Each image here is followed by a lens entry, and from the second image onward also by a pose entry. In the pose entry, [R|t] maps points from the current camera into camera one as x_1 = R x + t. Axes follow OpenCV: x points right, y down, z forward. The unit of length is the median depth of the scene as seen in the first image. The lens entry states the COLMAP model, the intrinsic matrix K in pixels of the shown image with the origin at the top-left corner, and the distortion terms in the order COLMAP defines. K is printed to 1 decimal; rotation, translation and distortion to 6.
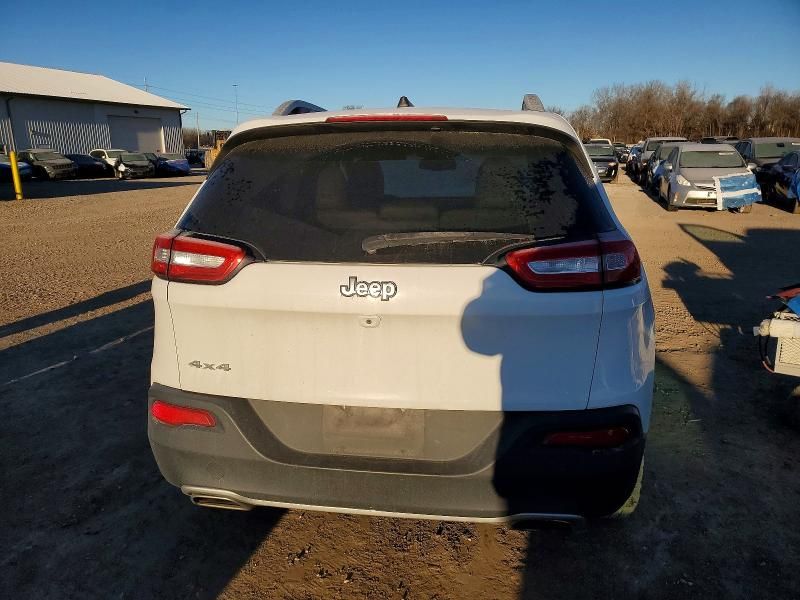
lens RADIAL K [[633.0, 0, 400.0], [0, 633.0, 300.0], [0, 0, 1]] dist [0.011051, 0.001530]
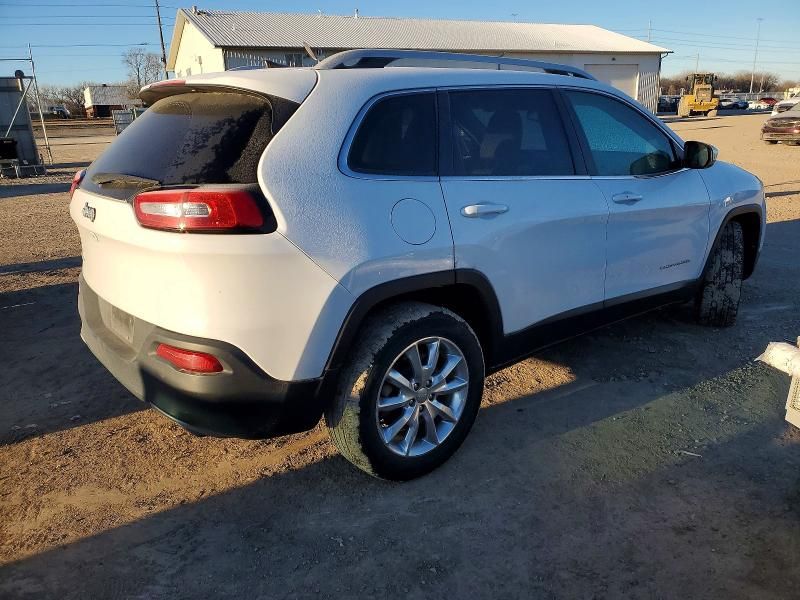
lens RADIAL K [[633.0, 0, 400.0], [0, 633.0, 300.0], [0, 0, 1]] dist [0.011051, 0.001530]
pose [[0.752040, 0.187850, -0.631782, 0.725188], [-0.138180, 0.982160, 0.127547, -0.052470], [0.644471, -0.008621, 0.764580, 0.193094]]
